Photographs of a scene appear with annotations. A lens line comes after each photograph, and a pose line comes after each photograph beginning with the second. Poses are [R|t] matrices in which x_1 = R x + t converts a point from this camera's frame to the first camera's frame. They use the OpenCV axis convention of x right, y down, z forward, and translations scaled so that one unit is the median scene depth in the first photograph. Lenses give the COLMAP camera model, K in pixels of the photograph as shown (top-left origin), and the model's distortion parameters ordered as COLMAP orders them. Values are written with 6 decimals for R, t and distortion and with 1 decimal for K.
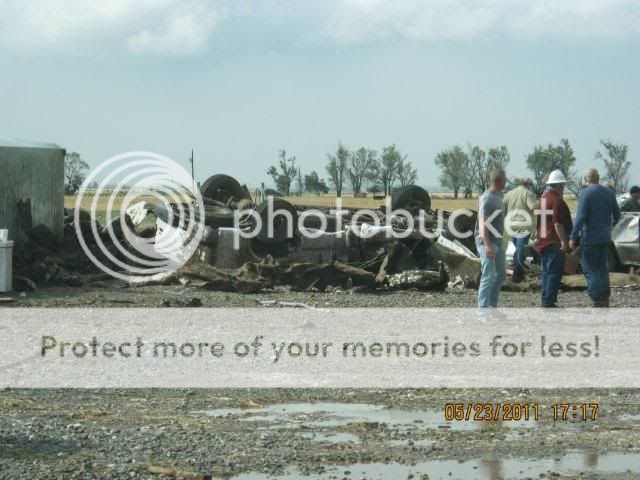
lens RADIAL K [[906.5, 0, 320.0], [0, 906.5, 240.0], [0, 0, 1]] dist [-0.013870, 0.359030]
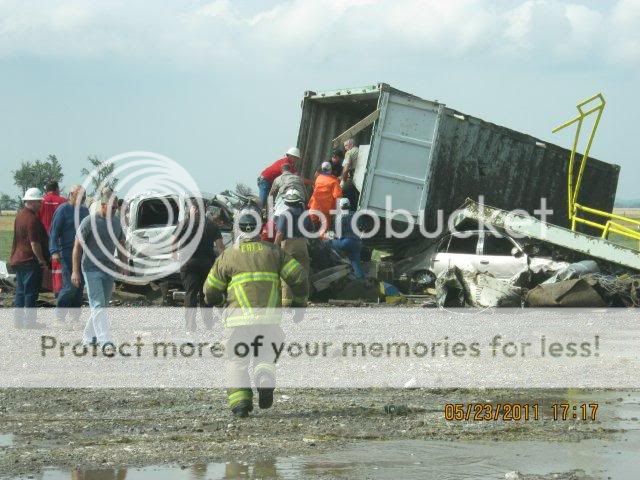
lens RADIAL K [[906.5, 0, 320.0], [0, 906.5, 240.0], [0, 0, 1]] dist [-0.013870, 0.359030]
pose [[0.999903, -0.009995, 0.009709, 0.565036], [0.009998, 0.999950, -0.000228, -0.014865], [-0.009706, 0.000325, 0.999953, -0.003377]]
